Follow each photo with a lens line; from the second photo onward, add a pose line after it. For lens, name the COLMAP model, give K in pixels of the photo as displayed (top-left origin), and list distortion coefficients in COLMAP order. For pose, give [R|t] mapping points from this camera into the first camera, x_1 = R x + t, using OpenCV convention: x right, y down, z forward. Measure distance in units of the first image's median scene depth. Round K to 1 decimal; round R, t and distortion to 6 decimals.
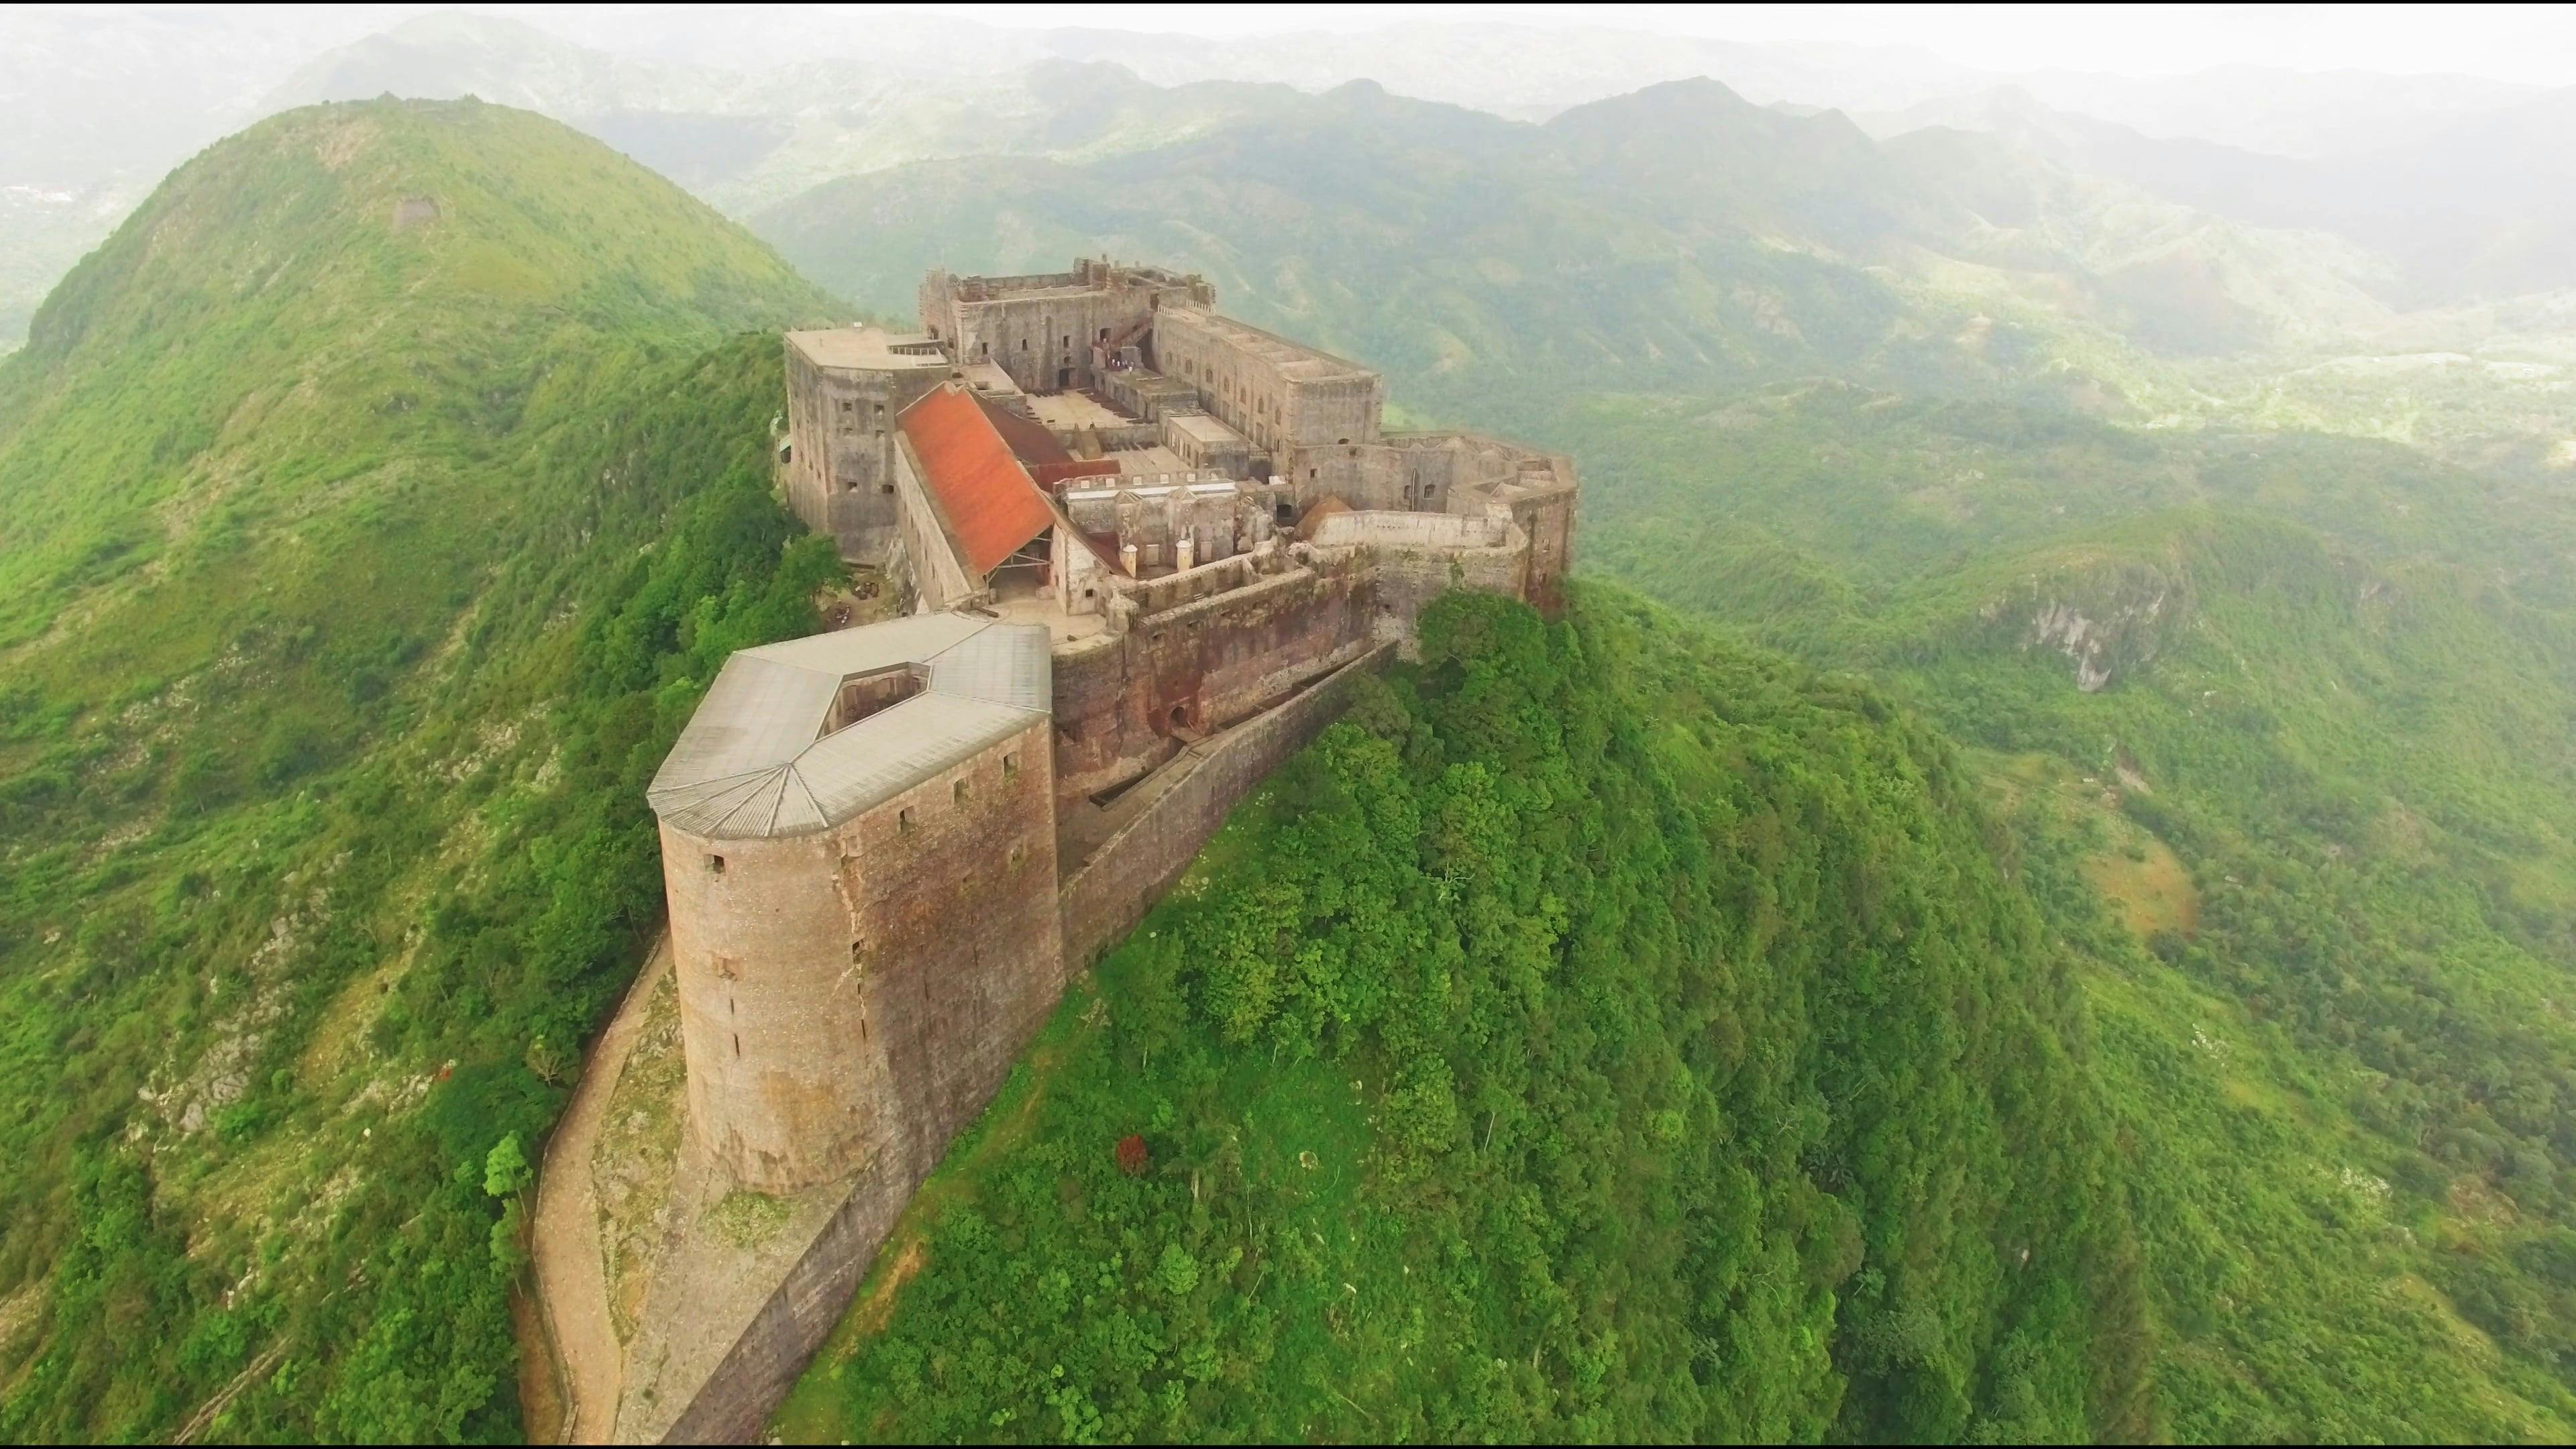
lens RADIAL K [[1555.1, 0, 1299.1], [0, 1555.1, 725.4], [0, 0, 1]] dist [-0.115877, 0.083271]
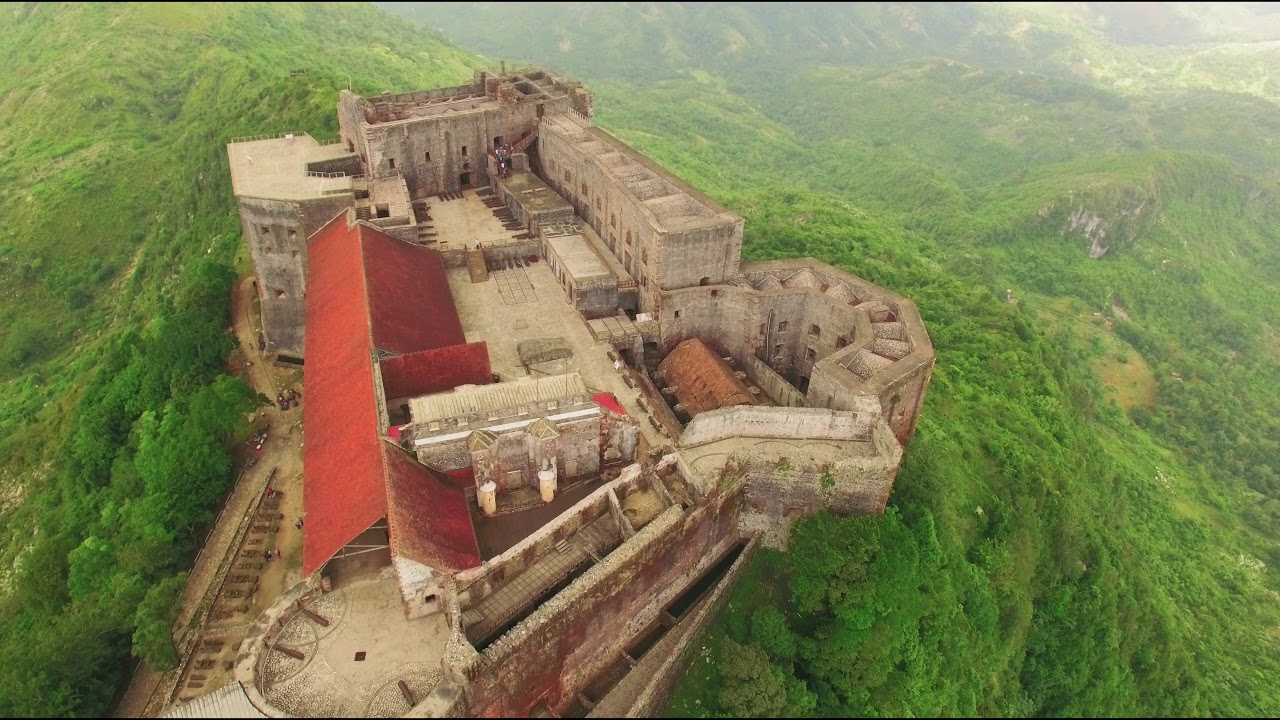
lens RADIAL K [[772.7, 0, 645.5], [0, 772.7, 360.4], [0, 0, 1]] dist [-0.115877, 0.083271]
pose [[0.999966, 0.005433, -0.006281, -0.003377], [-0.004275, 0.985163, 0.171567, -0.079068], [0.007120, -0.171535, 0.985152, 0.164747]]
